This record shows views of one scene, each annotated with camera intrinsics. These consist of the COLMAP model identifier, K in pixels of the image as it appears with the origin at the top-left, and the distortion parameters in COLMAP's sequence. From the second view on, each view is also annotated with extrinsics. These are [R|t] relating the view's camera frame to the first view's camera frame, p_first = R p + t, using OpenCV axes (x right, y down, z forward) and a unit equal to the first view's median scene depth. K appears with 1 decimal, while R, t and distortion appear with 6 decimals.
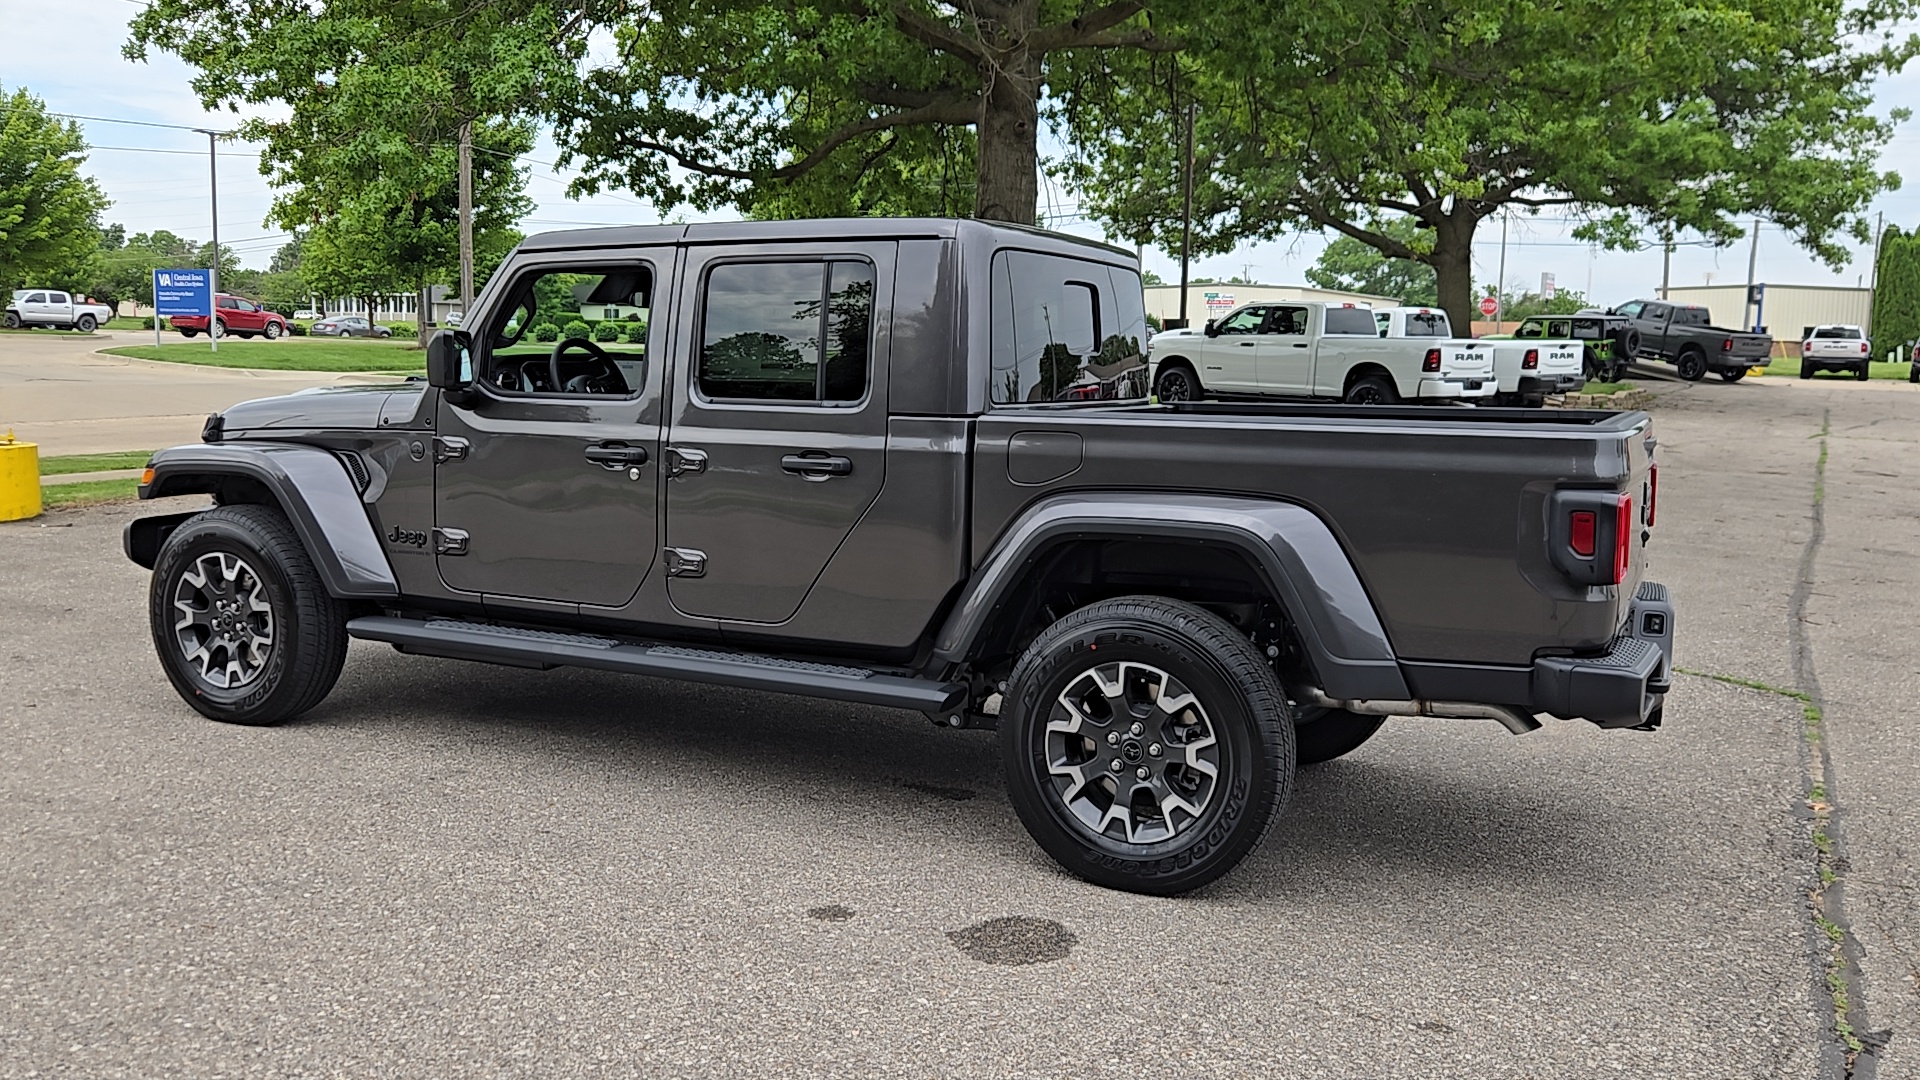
lens RADIAL K [[1596.3, 0, 970.2], [0, 1596.3, 530.1], [0, 0, 1]] dist [-0.002347, 0.010129]
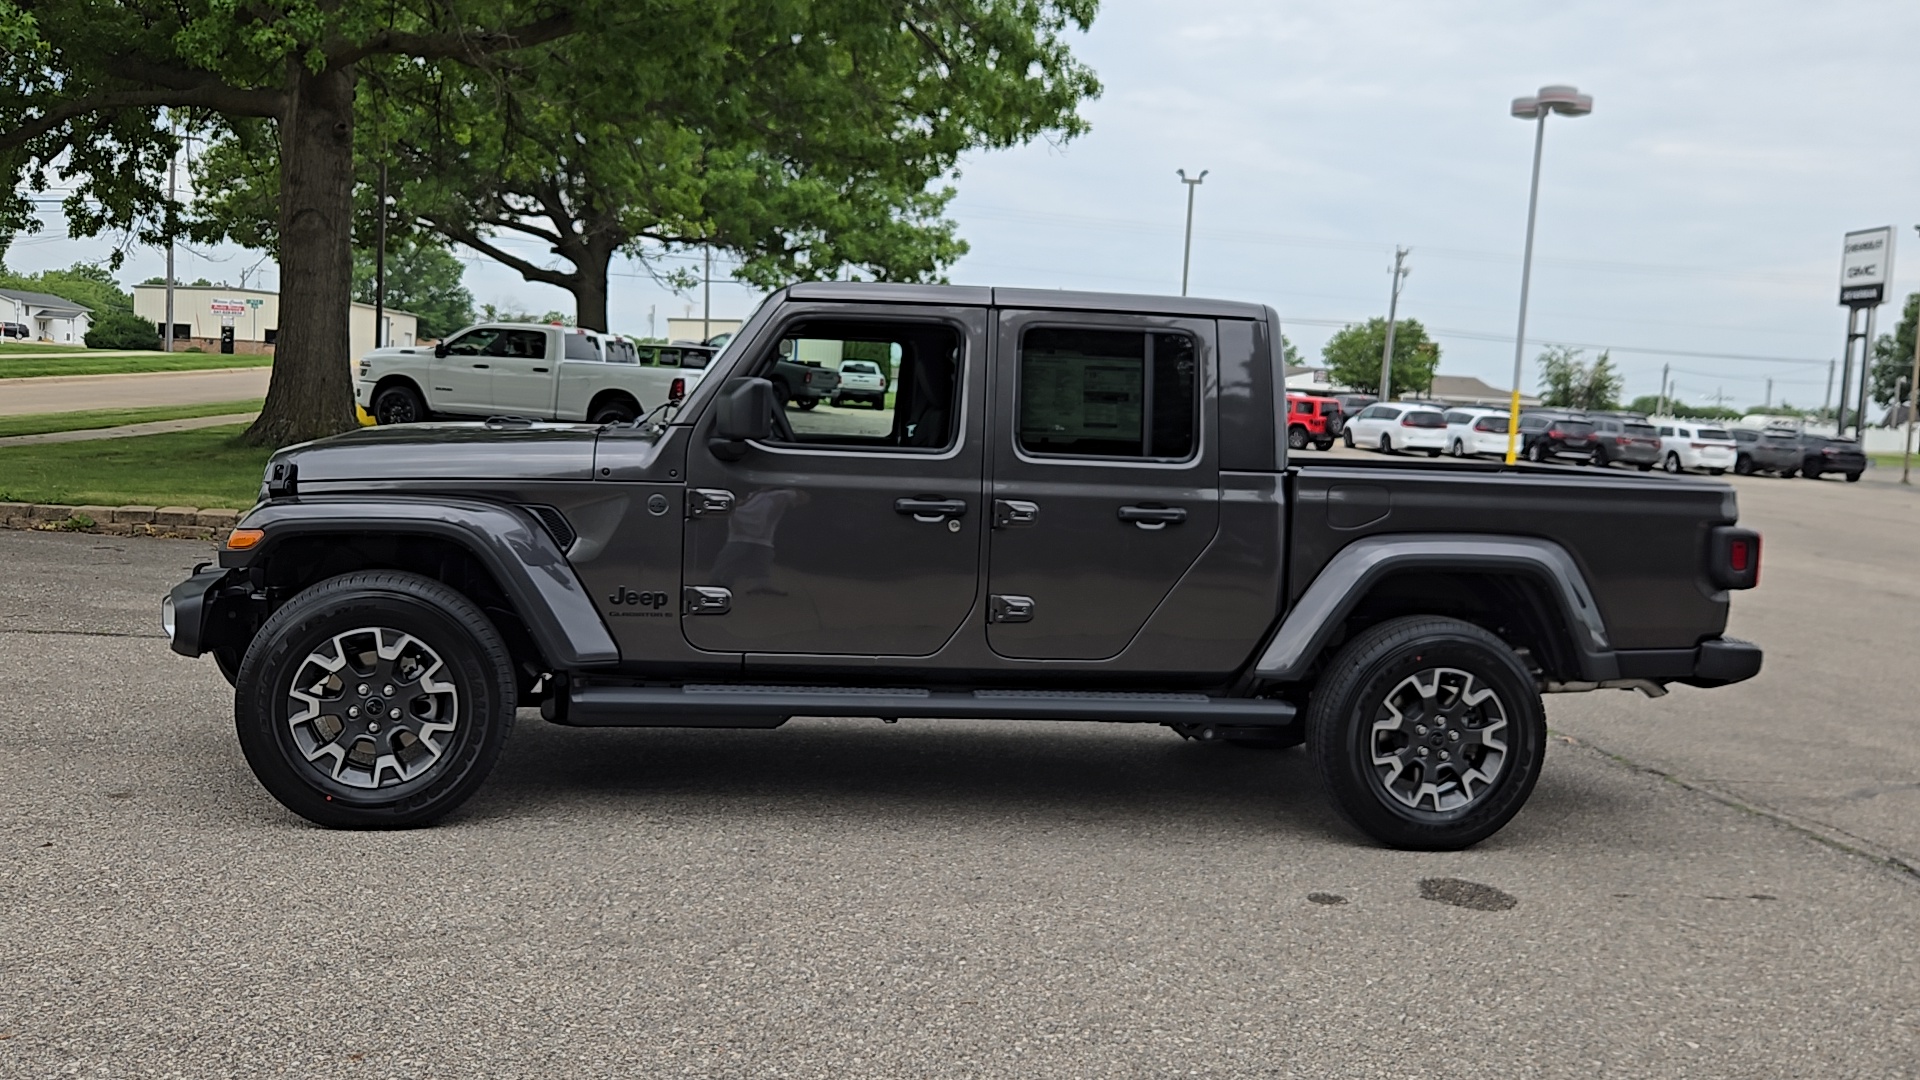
lens RADIAL K [[1596.3, 0, 959.4], [0, 1596.3, 541.5], [0, 0, 1]] dist [-0.002347, 0.010129]
pose [[0.819717, -0.026827, 0.572141, -0.702014], [0.028966, 0.999566, 0.005368, -0.026886], [-0.572036, 0.012173, 0.820138, 0.134565]]
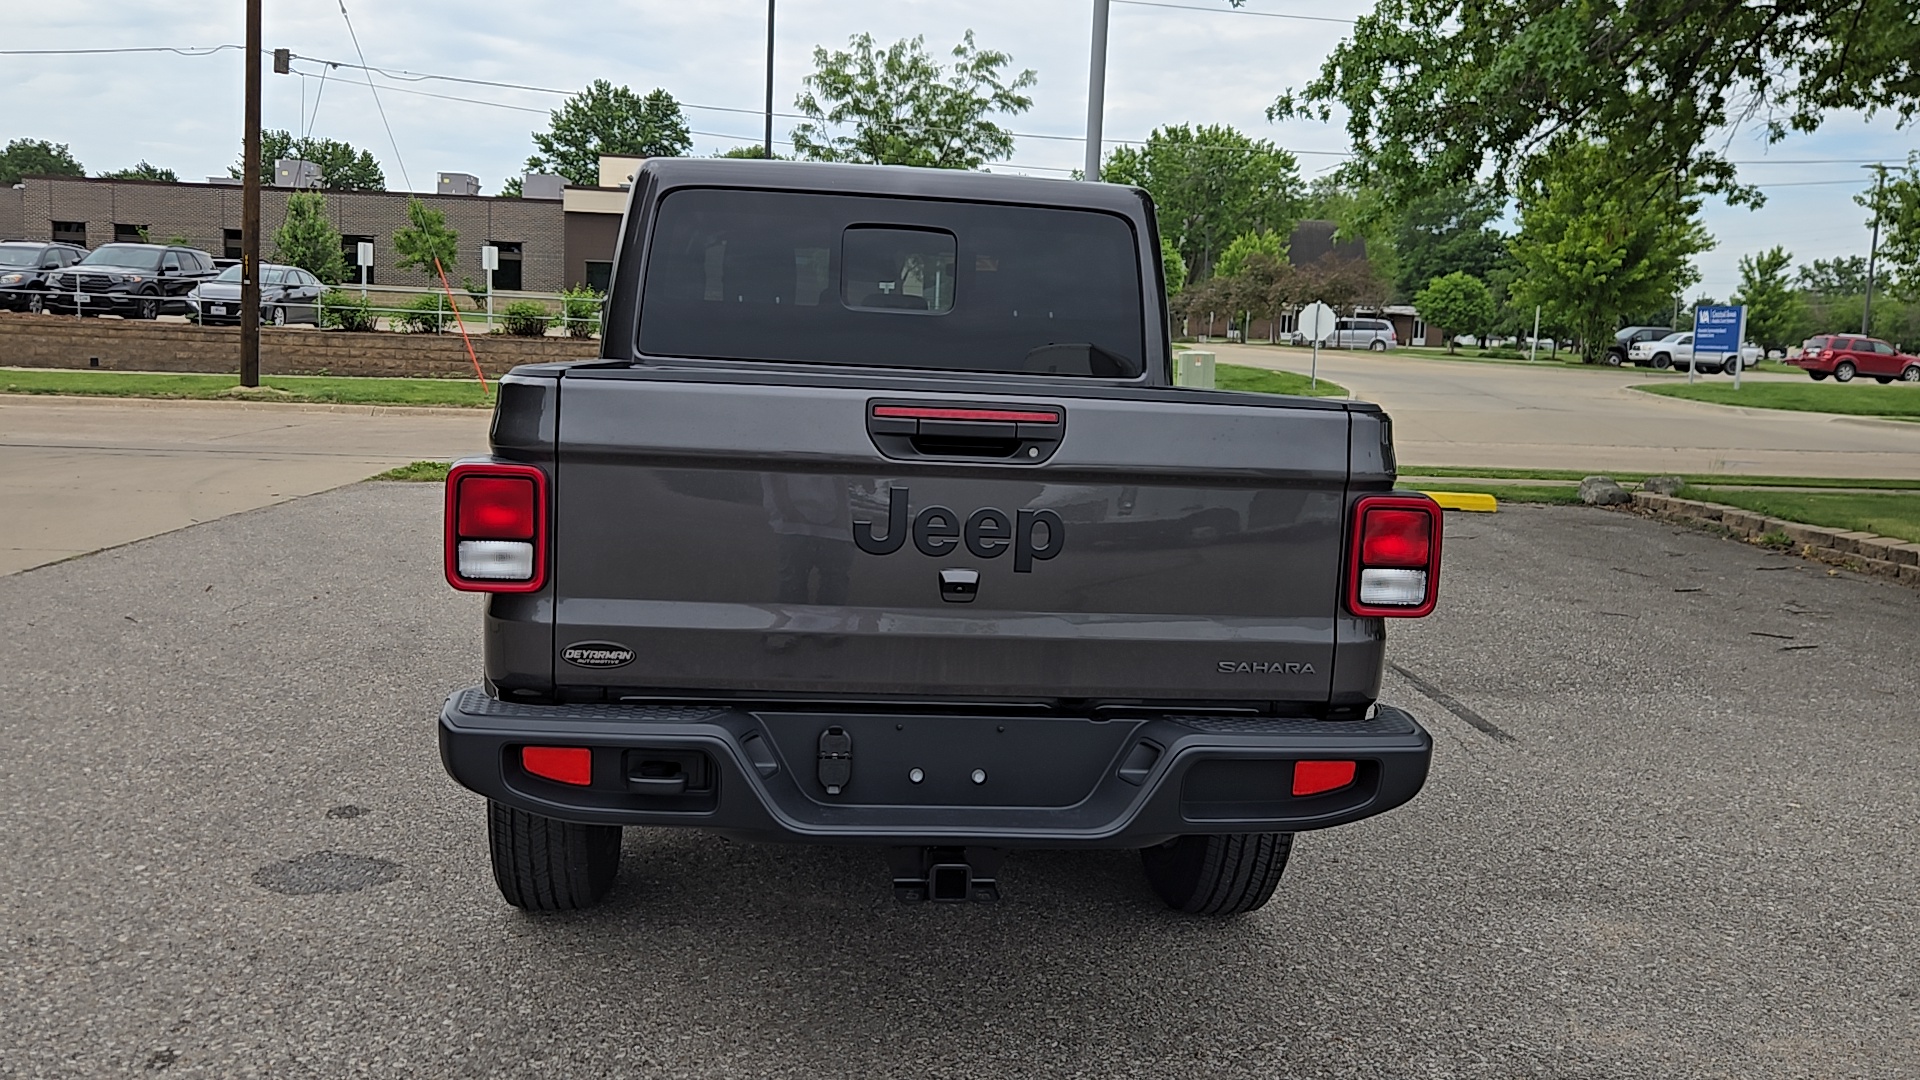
lens RADIAL K [[1596.3, 0, 942.9], [0, 1596.3, 541.9], [0, 0, 1]] dist [-0.002347, 0.010129]
pose [[0.532022, 0.109365, -0.839638, 0.721071], [-0.127956, 0.990620, 0.047954, -0.029620], [0.837007, 0.081924, 0.541025, 0.533639]]
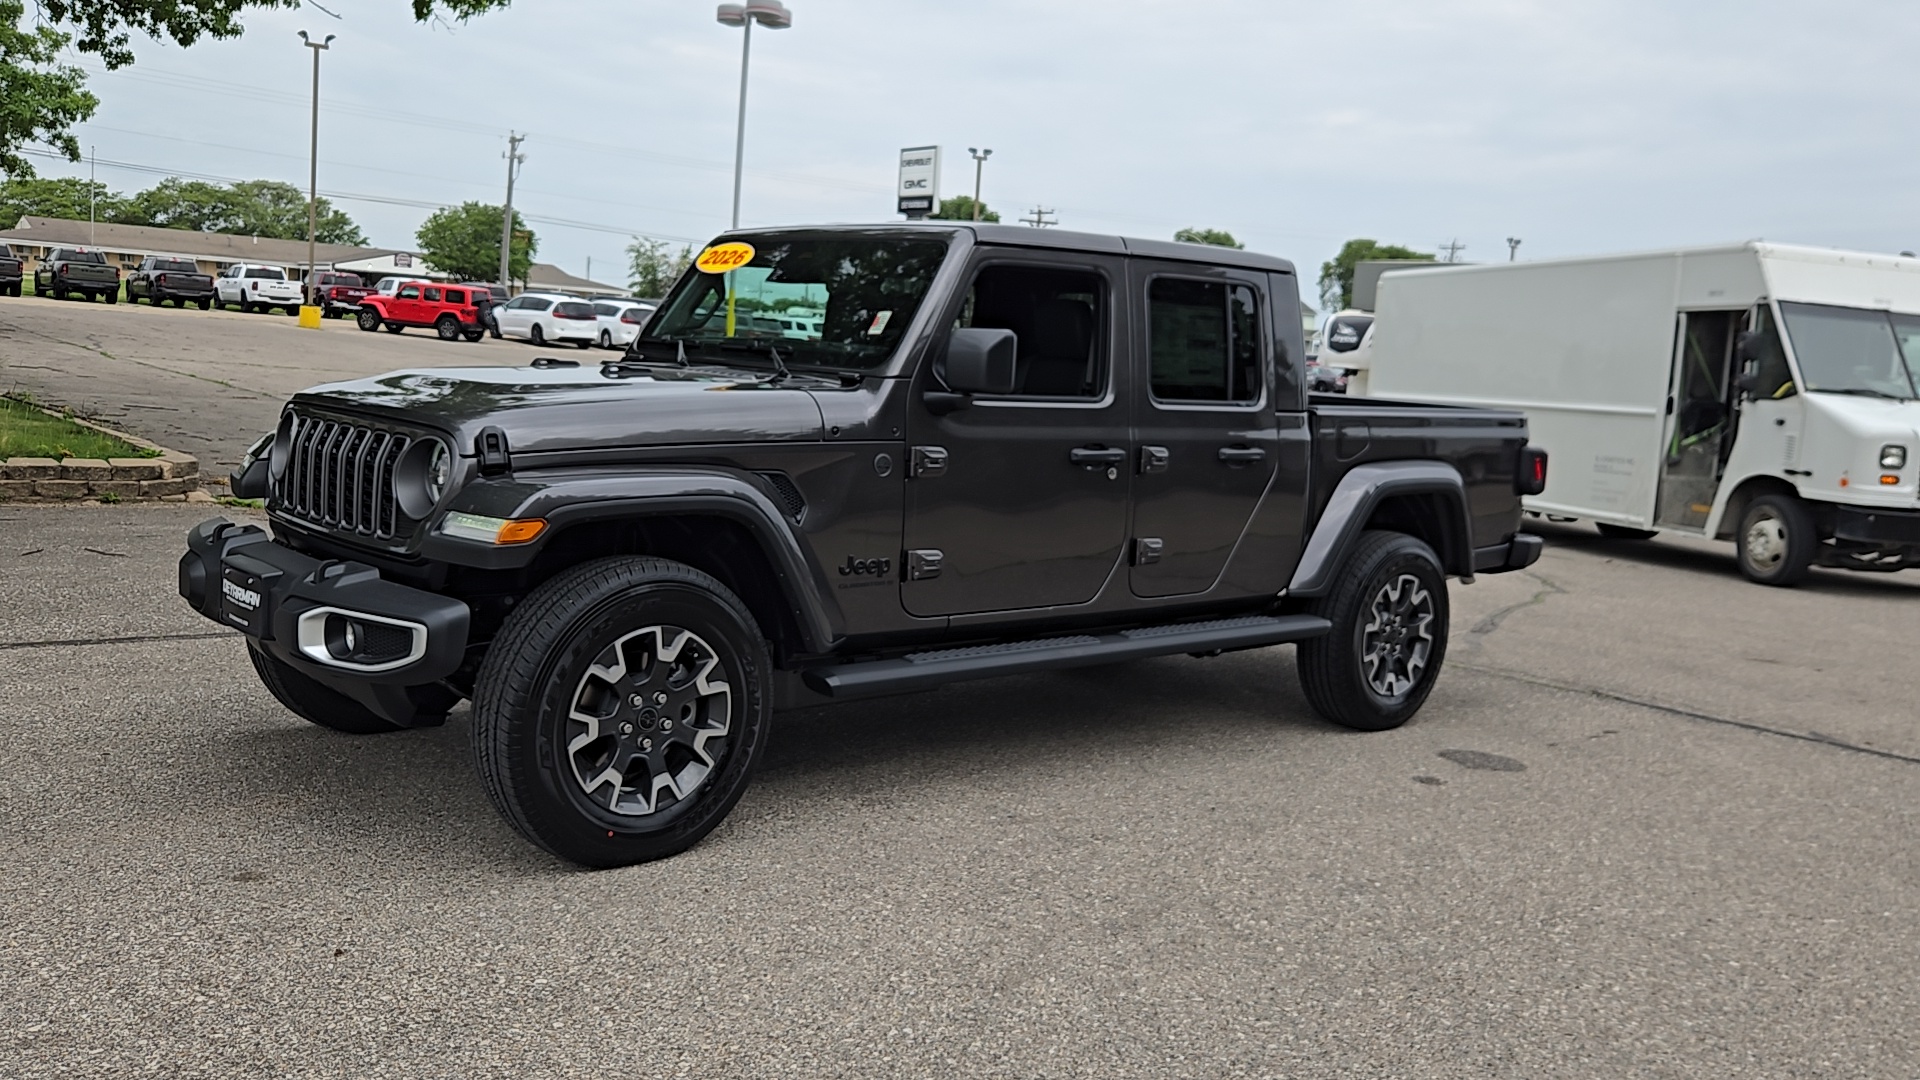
lens RADIAL K [[1596.3, 0, 948.9], [0, 1596.3, 542.4], [0, 0, 1]] dist [-0.002347, 0.010129]
pose [[0.382863, -0.109264, 0.917321, -1.072155], [0.046693, 0.994000, 0.098909, -0.086968], [-0.922624, 0.004964, 0.385668, 0.611513]]
